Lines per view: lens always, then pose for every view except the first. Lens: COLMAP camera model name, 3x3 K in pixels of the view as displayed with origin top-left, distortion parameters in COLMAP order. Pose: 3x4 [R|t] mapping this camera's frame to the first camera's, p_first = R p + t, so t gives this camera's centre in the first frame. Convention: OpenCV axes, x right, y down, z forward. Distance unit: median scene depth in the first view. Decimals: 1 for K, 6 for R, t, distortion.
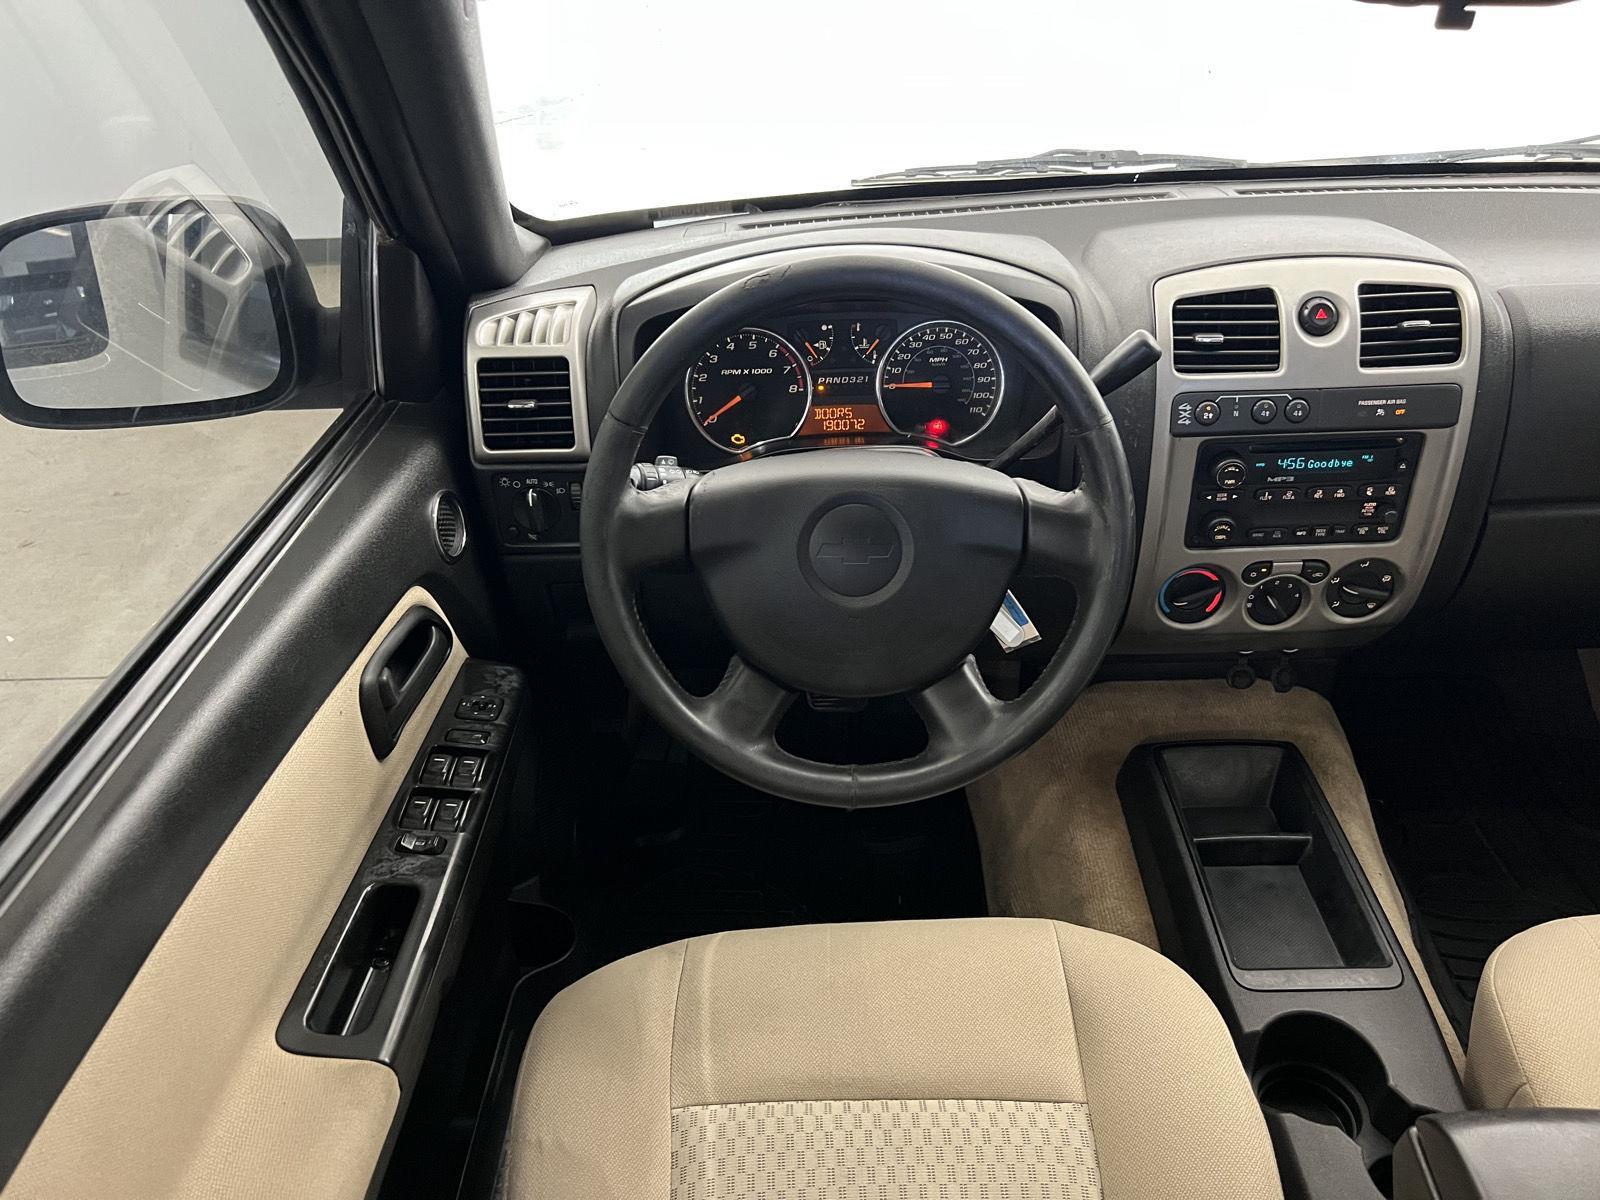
lens RADIAL K [[1225.3, 0, 810.0], [0, 1225.3, 594.9], [0, 0, 1]] dist [0.049776, -0.054981]
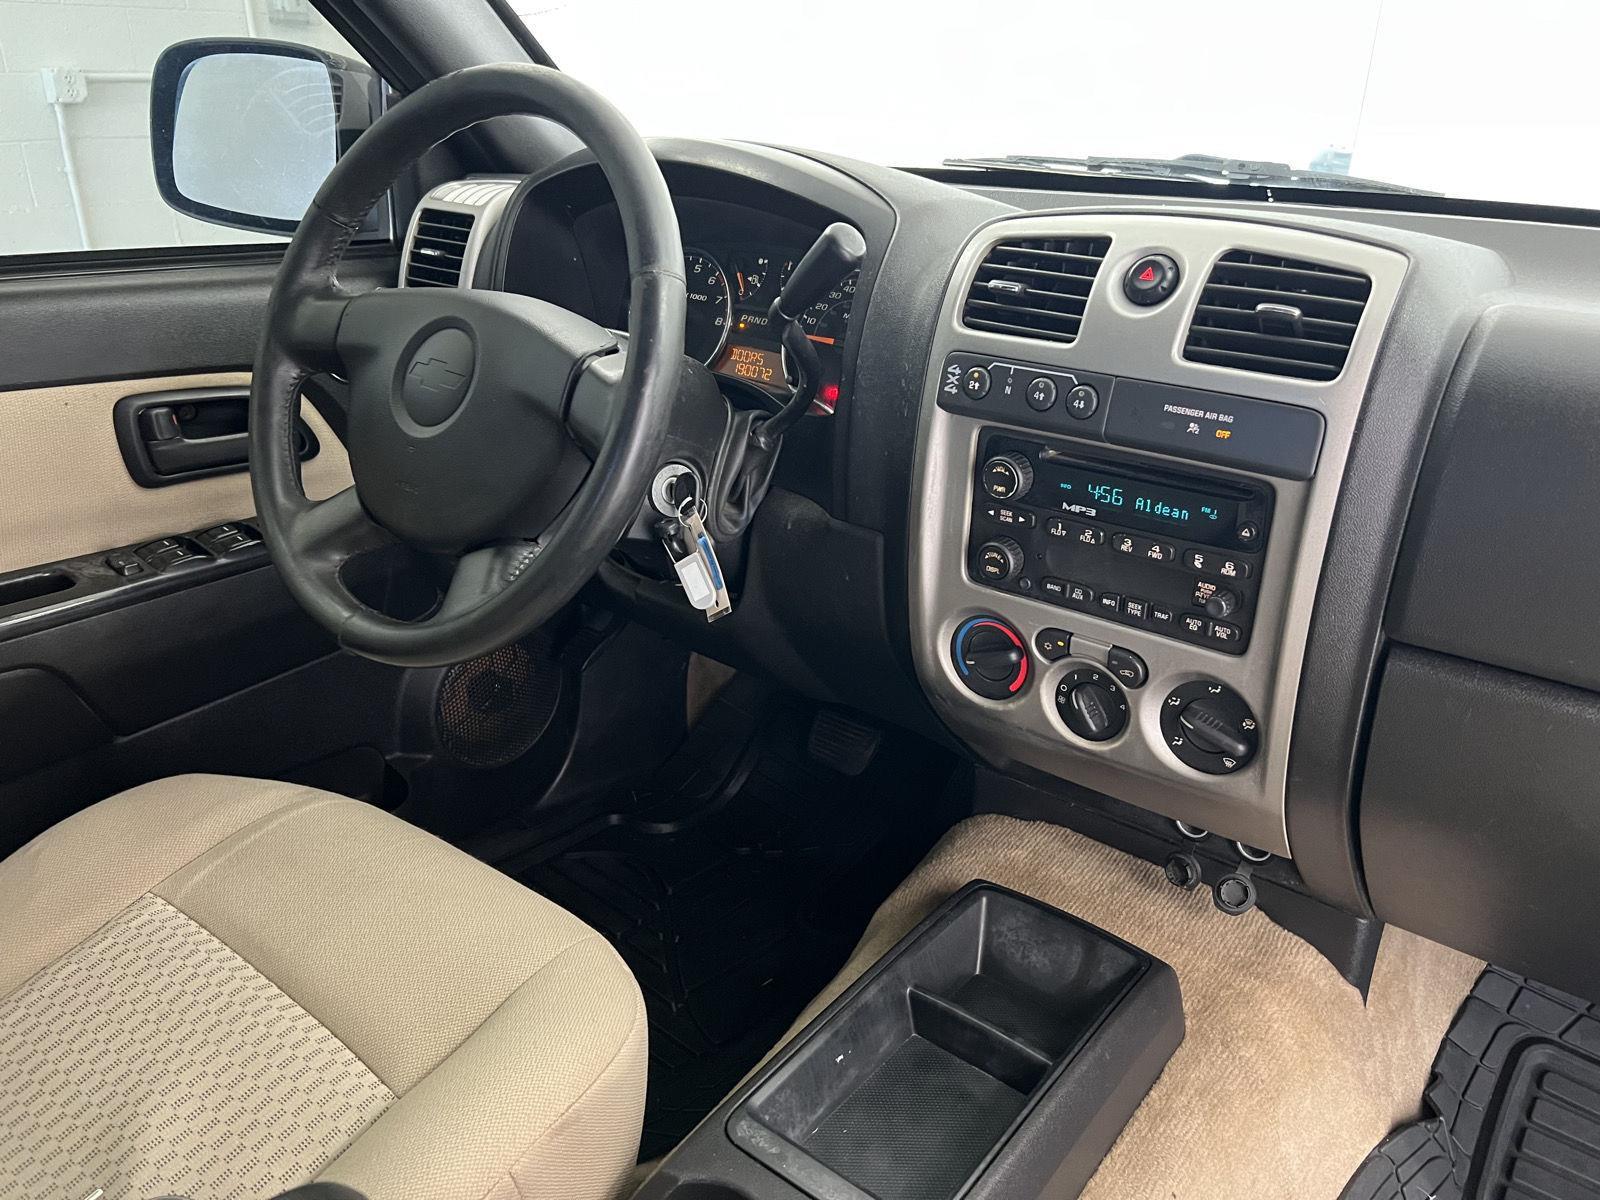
lens RADIAL K [[1225.3, 0, 815.6], [0, 1225.3, 615.7], [0, 0, 1]] dist [0.049776, -0.054981]
pose [[0.776379, 0.294072, -0.557456, 0.675169], [-0.374412, 0.926689, -0.032598, 0.042908], [0.507002, 0.234027, 0.829566, 0.349657]]
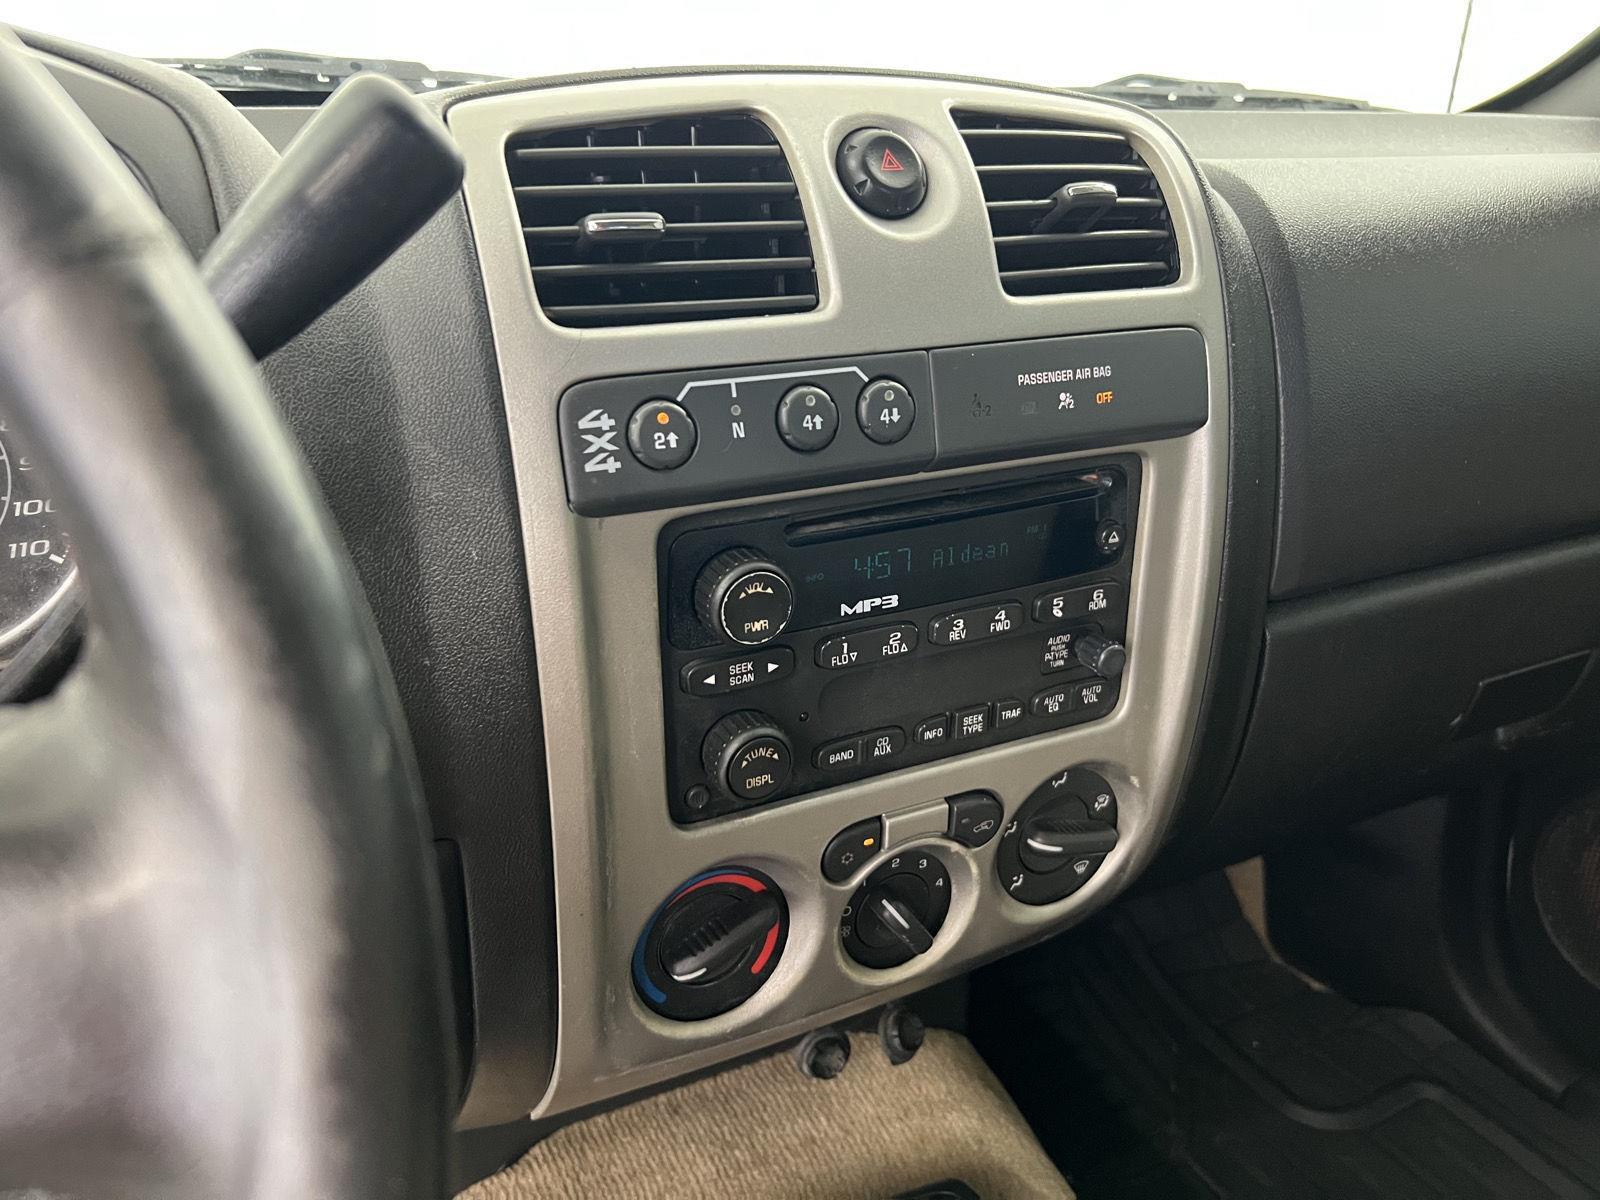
lens RADIAL K [[1225.3, 0, 788.8], [0, 1225.3, 597.9], [0, 0, 1]] dist [0.049776, -0.054981]
pose [[0.900266, -0.125906, 0.416736, 0.197251], [0.210162, 0.964024, -0.162754, -0.038323], [-0.381252, 0.234104, 0.894339, 0.662052]]
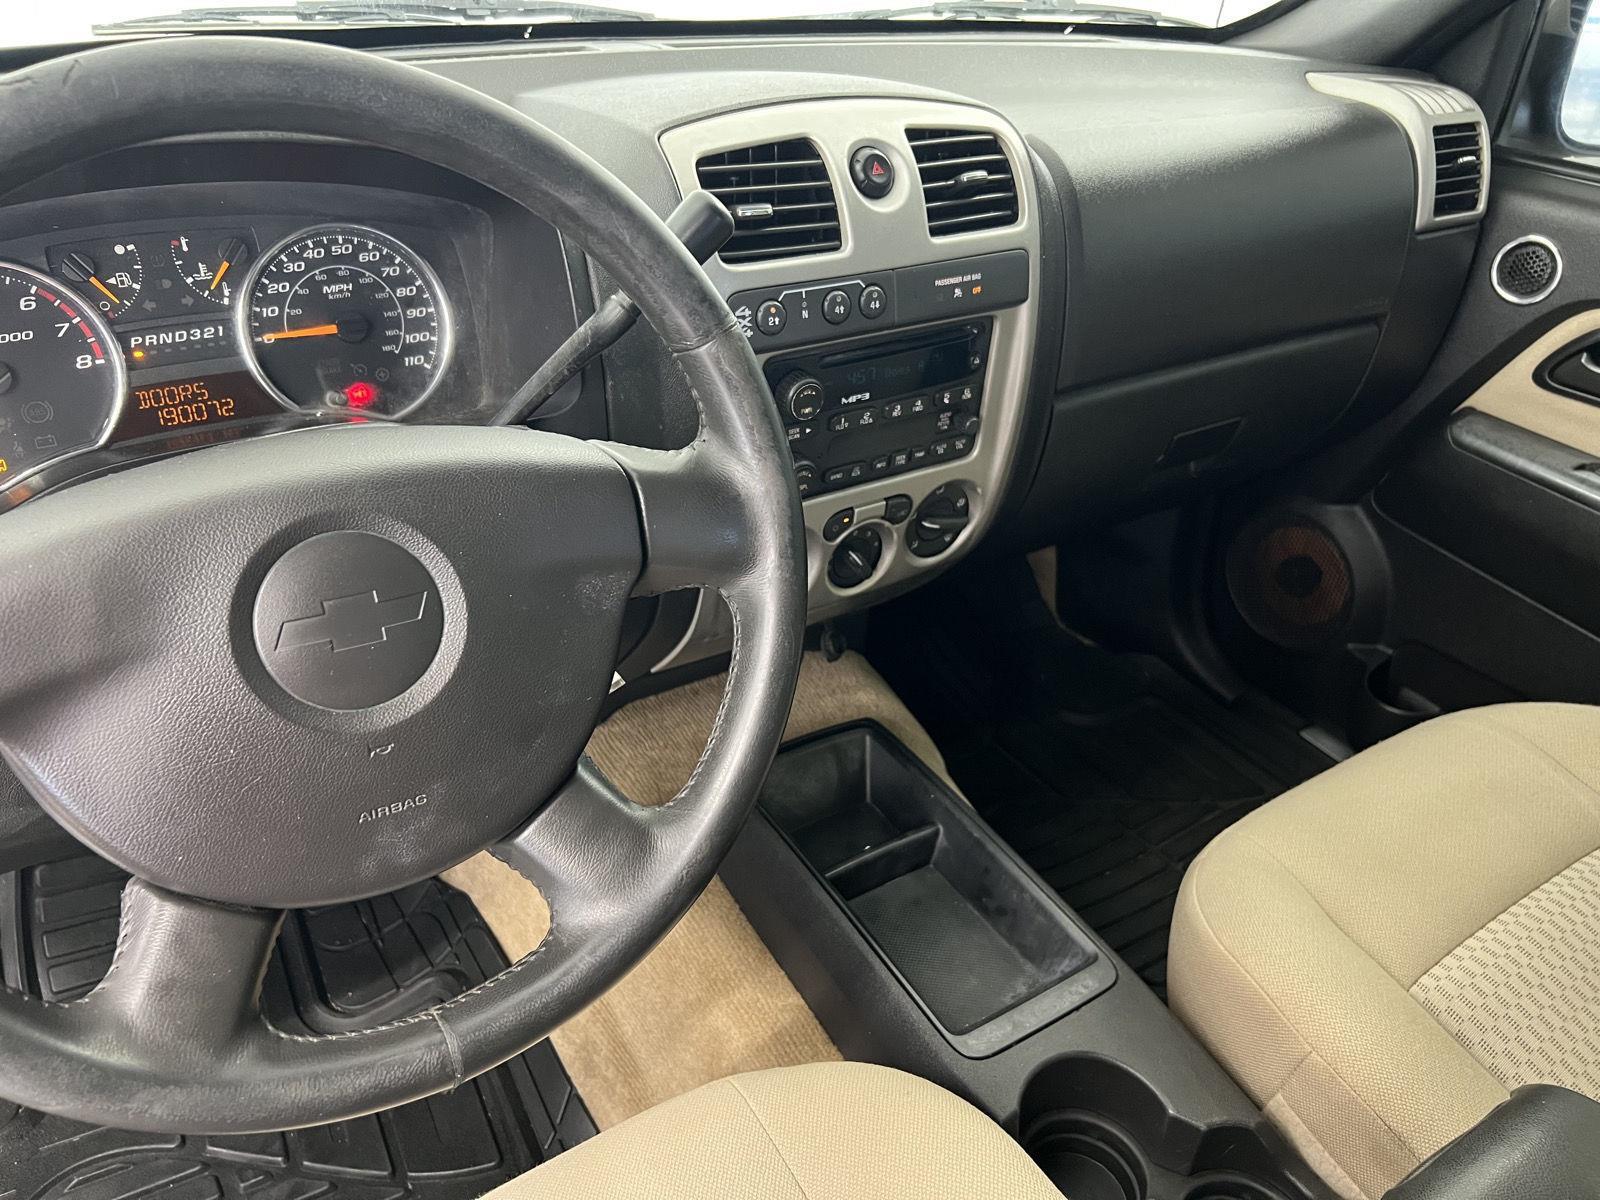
lens RADIAL K [[1225.3, 0, 803.4], [0, 1225.3, 594.9], [0, 0, 1]] dist [0.049776, -0.054981]
pose [[0.834966, -0.218632, 0.505006, -0.052987], [0.211485, 0.974703, 0.072312, -0.036941], [-0.508041, 0.046424, 0.860081, 0.371751]]
